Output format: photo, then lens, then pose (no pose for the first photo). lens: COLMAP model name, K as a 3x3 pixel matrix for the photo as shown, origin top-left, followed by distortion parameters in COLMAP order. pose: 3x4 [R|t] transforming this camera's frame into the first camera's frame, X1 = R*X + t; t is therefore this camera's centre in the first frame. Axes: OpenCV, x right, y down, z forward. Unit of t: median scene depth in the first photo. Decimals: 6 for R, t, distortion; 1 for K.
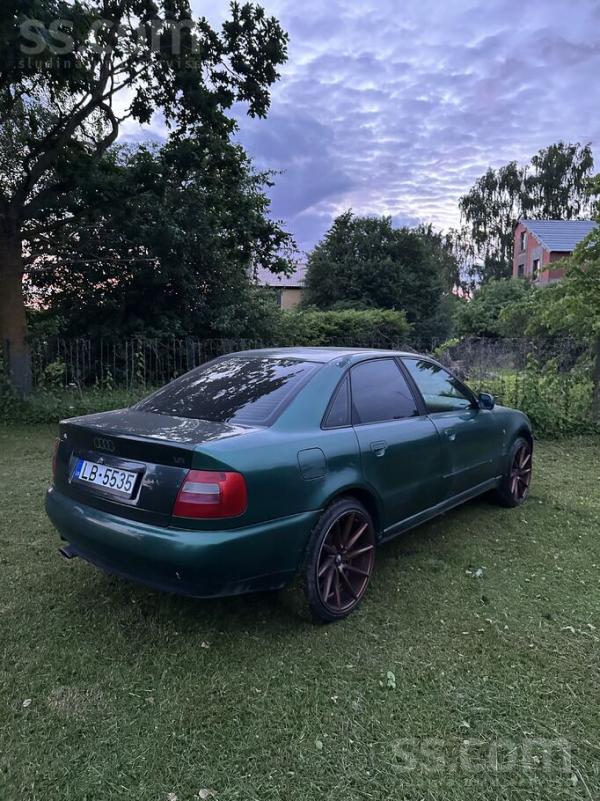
lens RADIAL K [[540.6, 0, 300.0], [0, 540.6, 400.5], [0, 0, 1]] dist [0.052552, -0.050893]
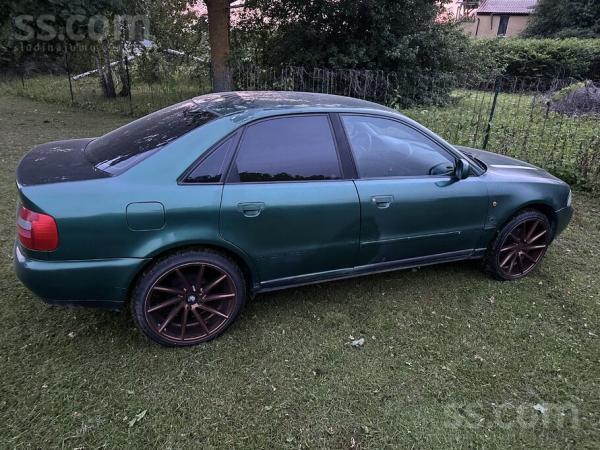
lens RADIAL K [[404.9, 0, 300.0], [0, 404.9, 225.0], [0, 0, 1]] dist [0.052552, -0.050893]
pose [[0.888462, 0.206609, -0.409814, 0.406310], [-0.089955, 0.954013, 0.285948, -0.081656], [0.450048, -0.217189, 0.866190, 0.278402]]
